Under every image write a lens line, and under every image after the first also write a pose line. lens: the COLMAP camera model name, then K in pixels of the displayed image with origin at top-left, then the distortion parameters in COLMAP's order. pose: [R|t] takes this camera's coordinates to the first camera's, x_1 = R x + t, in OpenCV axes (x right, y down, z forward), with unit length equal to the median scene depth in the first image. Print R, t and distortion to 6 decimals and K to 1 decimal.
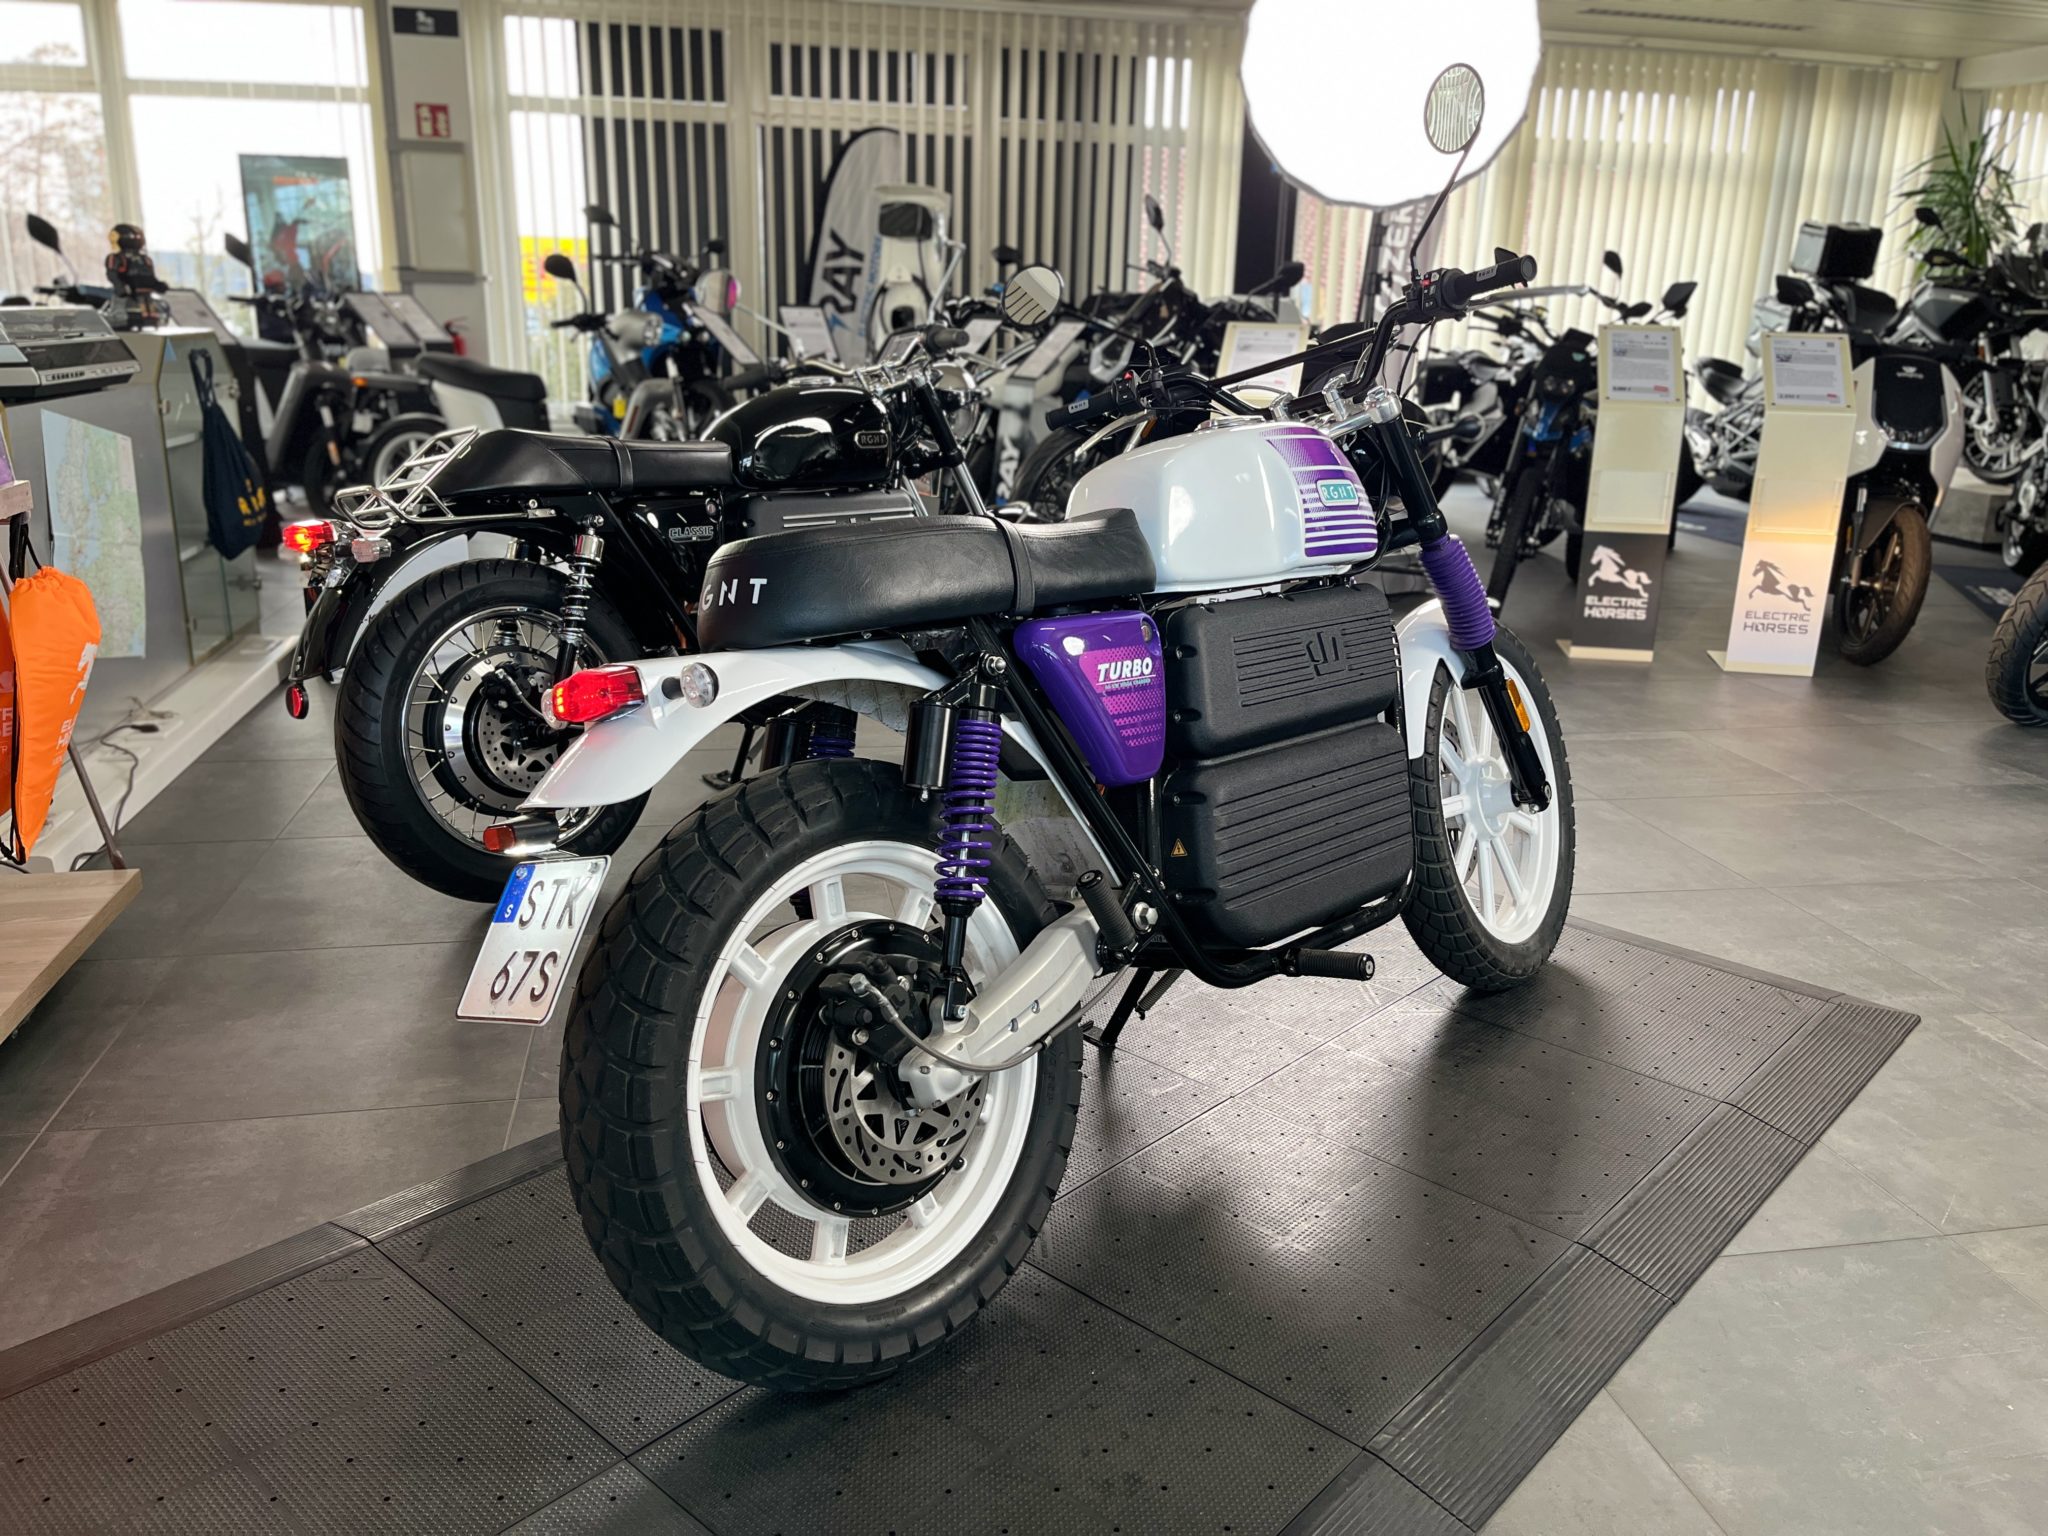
lens RADIAL K [[1568.5, 0, 1024.0], [0, 1568.5, 768.0], [0, 0, 1]] dist [-0.005224, 0.002014]
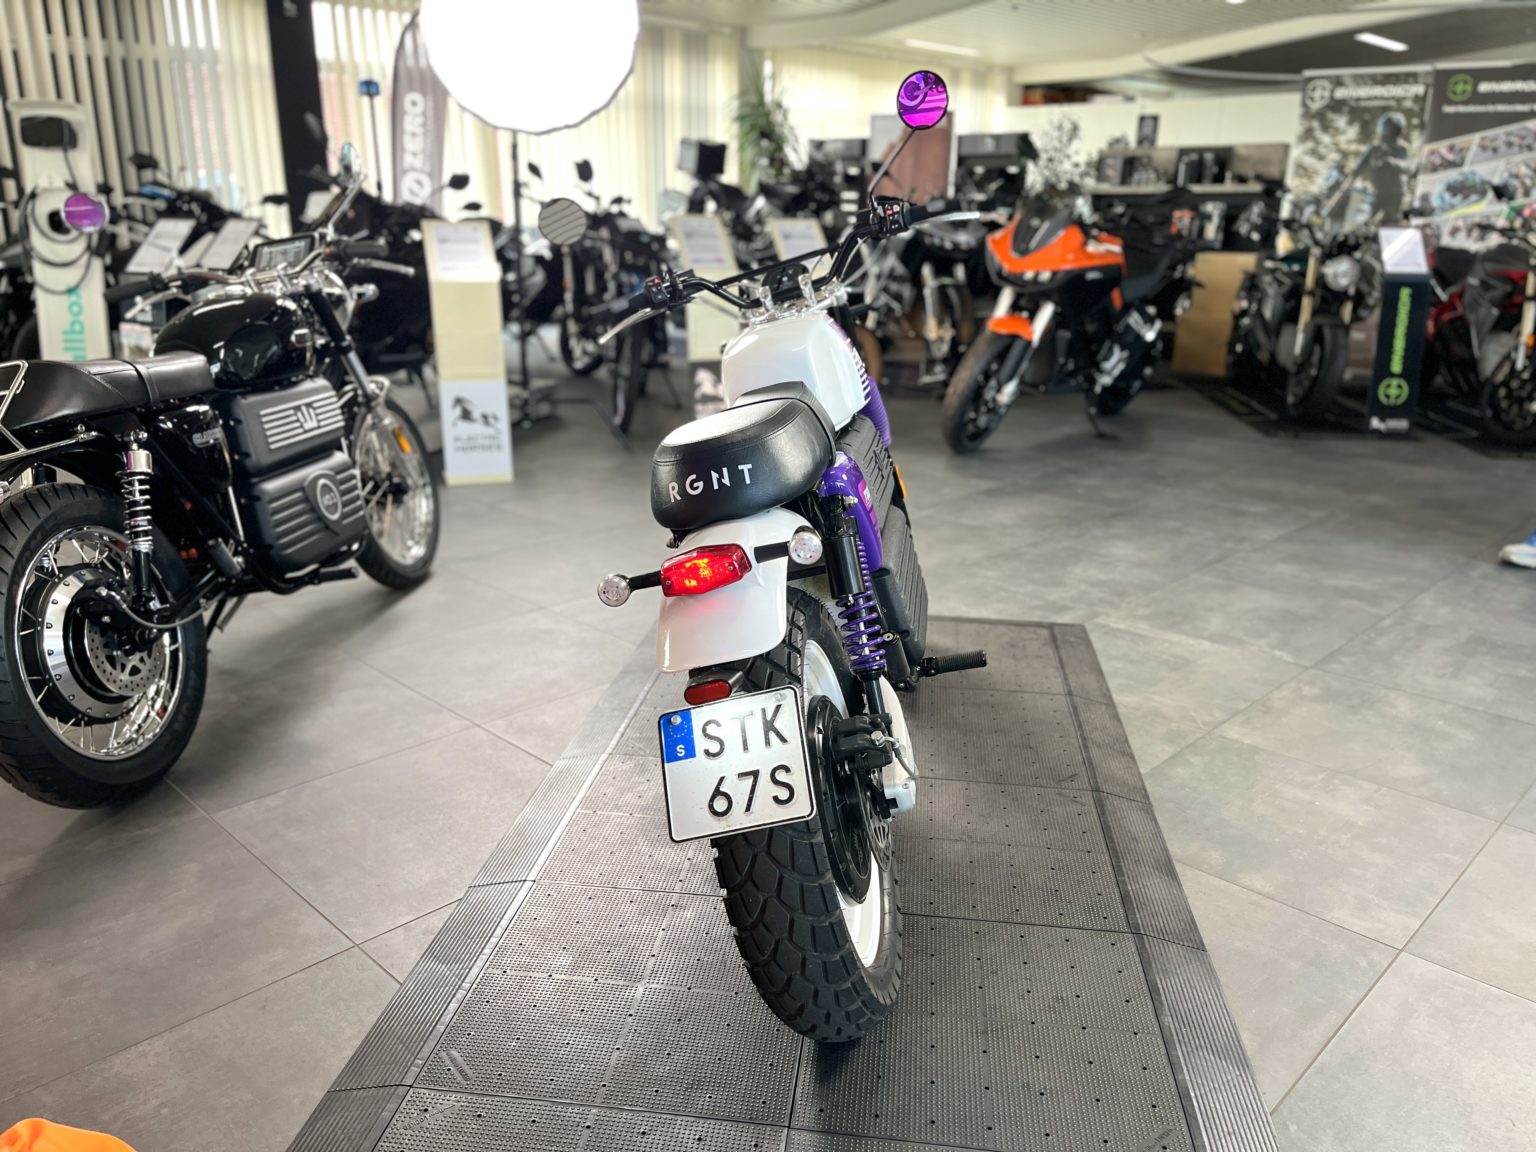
lens RADIAL K [[1180.3, 0, 768.0], [0, 1180.3, 576.0], [0, 0, 1]] dist [0.056606, -0.089046]
pose [[0.819655, -0.188042, 0.541116, -0.386029], [0.170932, 0.981841, 0.082277, -0.057769], [-0.546761, 0.025055, 0.836913, 0.080176]]
